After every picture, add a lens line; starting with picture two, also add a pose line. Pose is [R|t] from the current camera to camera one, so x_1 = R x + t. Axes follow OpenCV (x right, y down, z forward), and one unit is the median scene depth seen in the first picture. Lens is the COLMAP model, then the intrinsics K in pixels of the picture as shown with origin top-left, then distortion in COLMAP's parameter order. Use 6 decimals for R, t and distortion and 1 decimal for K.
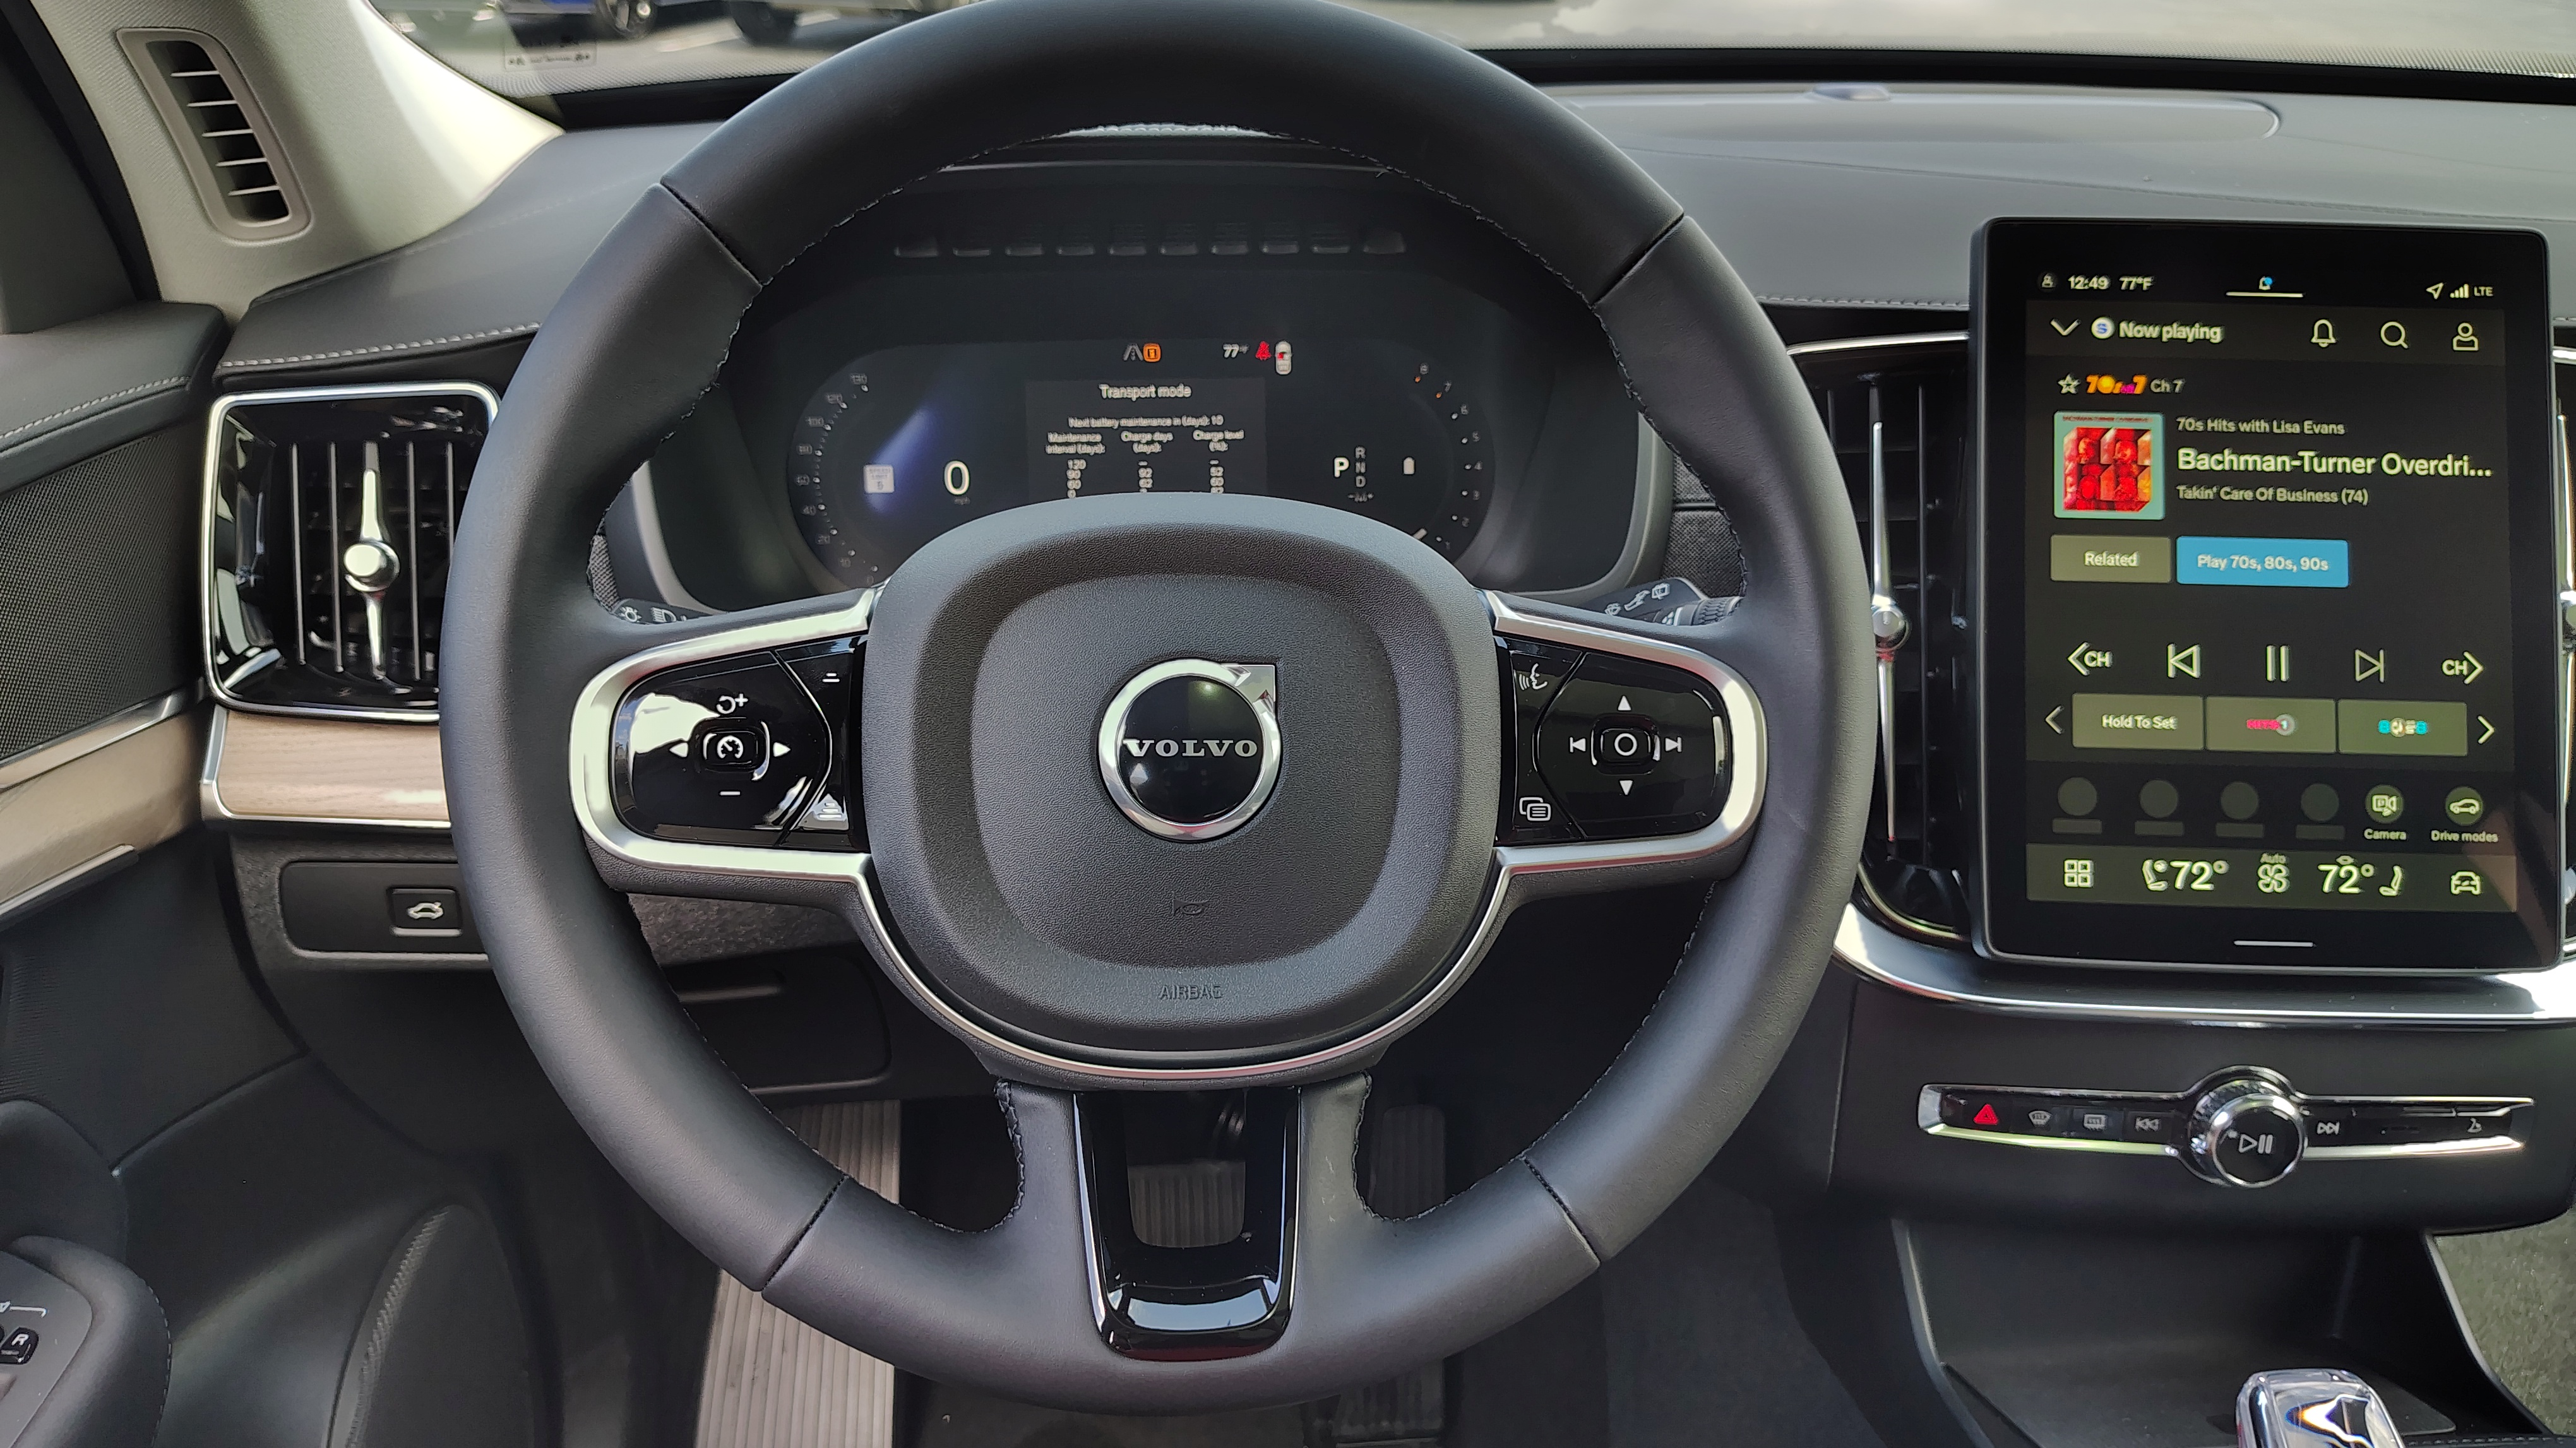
lens RADIAL K [[1844.9, 0, 1288.0], [0, 1844.9, 724.0], [0, 0, 1]] dist [0.010721, -0.039570]
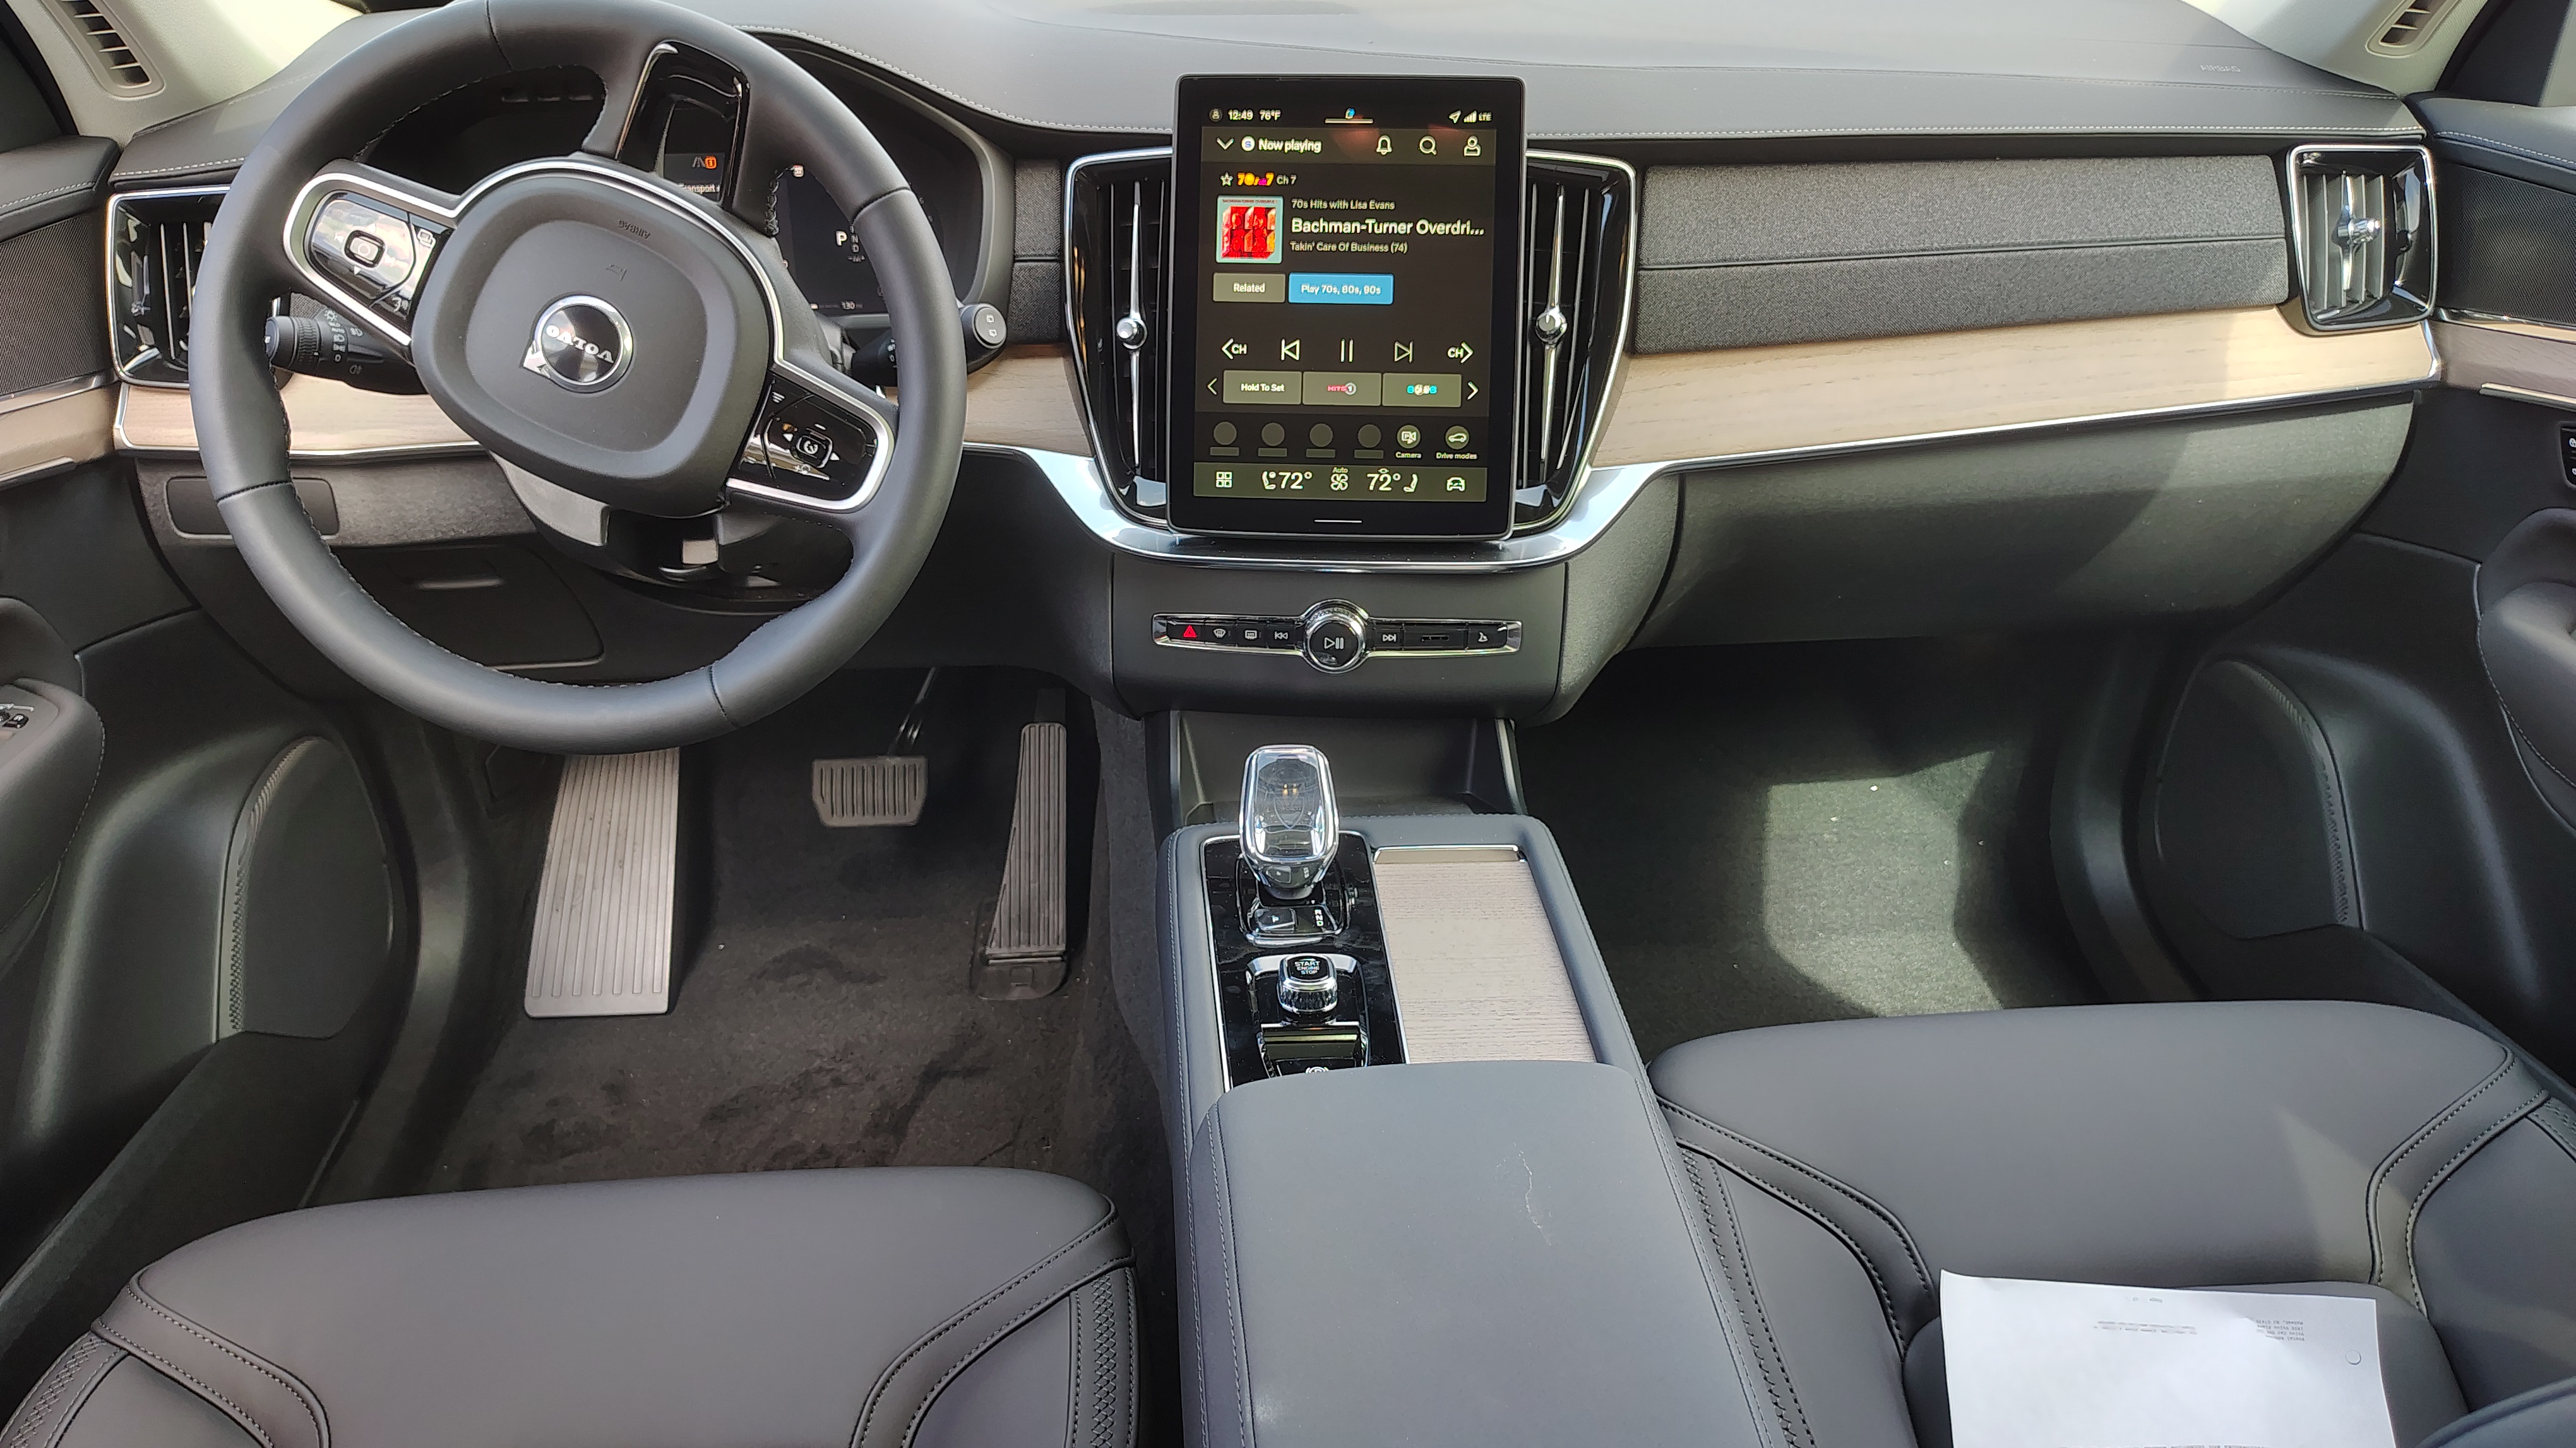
lens RADIAL K [[1842.3, 0, 1270.6], [0, 1842.3, 715.0], [0, 0, 1]] dist [0.006455, 0.005918]
pose [[0.999351, 0.001412, -0.035989, 0.523260], [0.001856, 0.995886, 0.090598, 0.140122], [0.035969, -0.090606, 0.995237, -0.663572]]
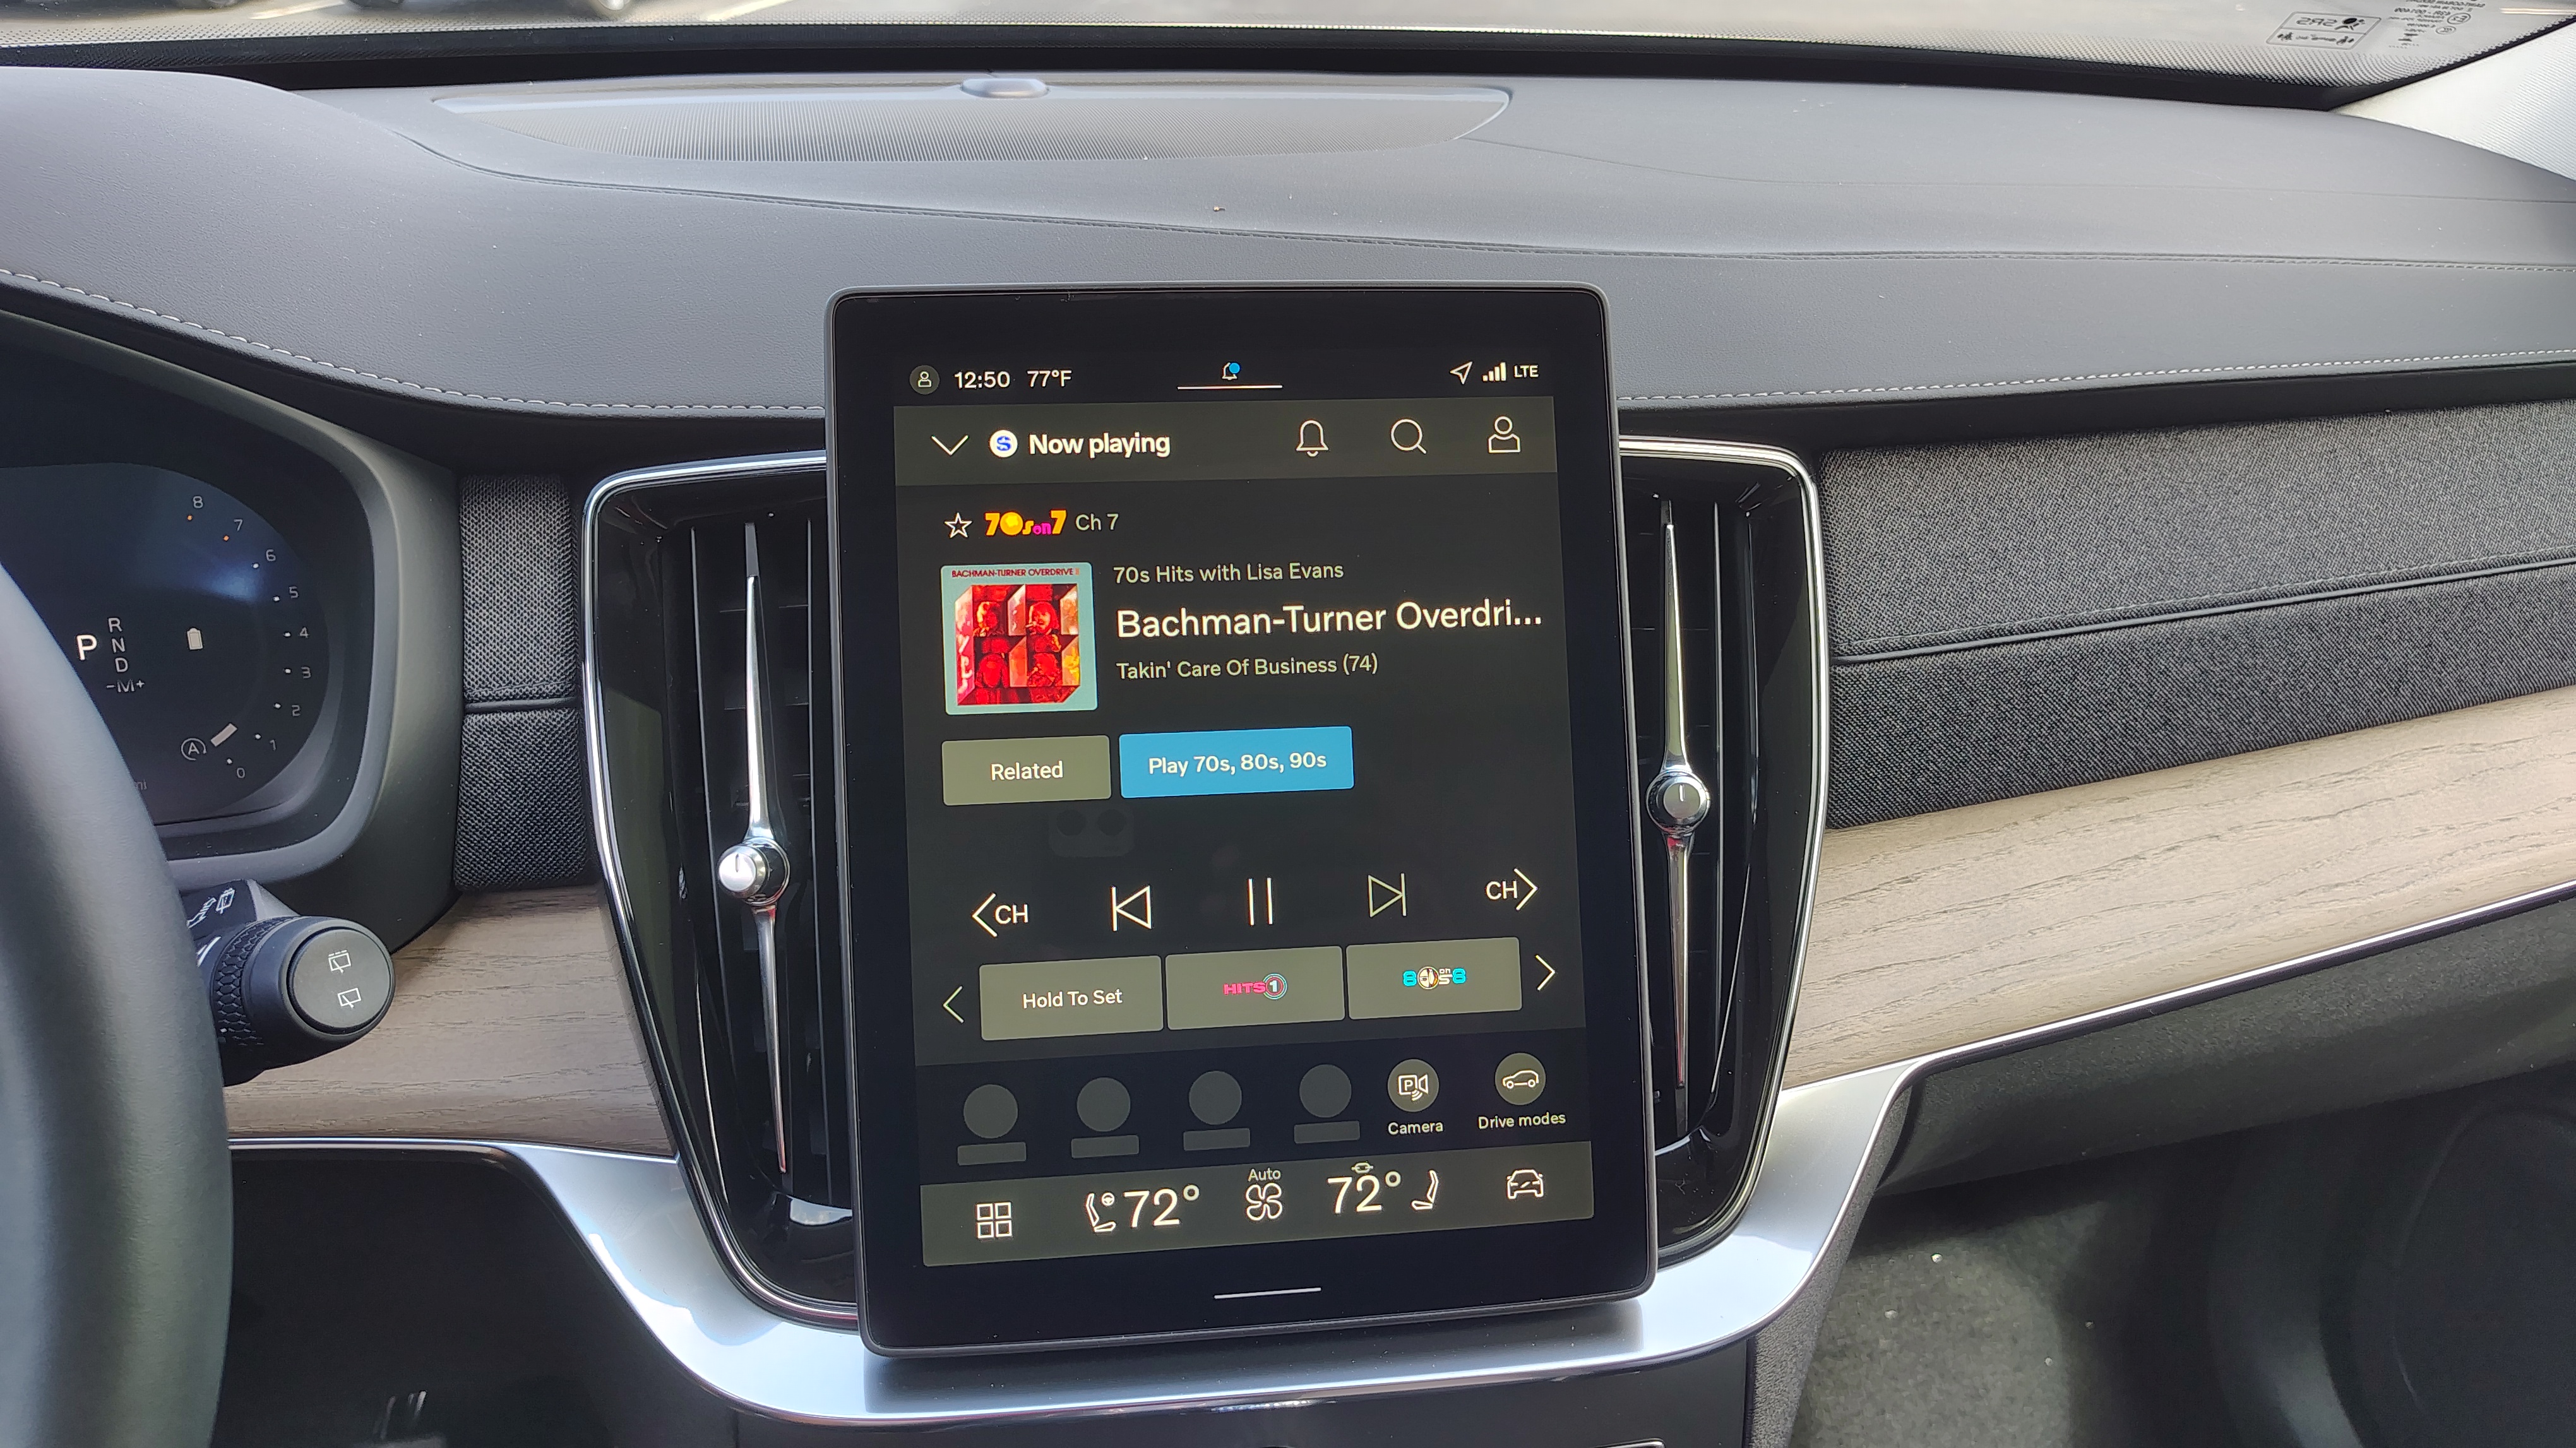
lens RADIAL K [[1845.8, 0, 1300.6], [0, 1845.8, 732.8], [0, 0, 1]] dist [0.040278, -0.083429]
pose [[0.987786, -0.061761, 0.143051, 0.448119], [0.057821, 0.997829, 0.031541, -0.120127], [-0.144688, -0.022885, 0.989213, 0.280003]]
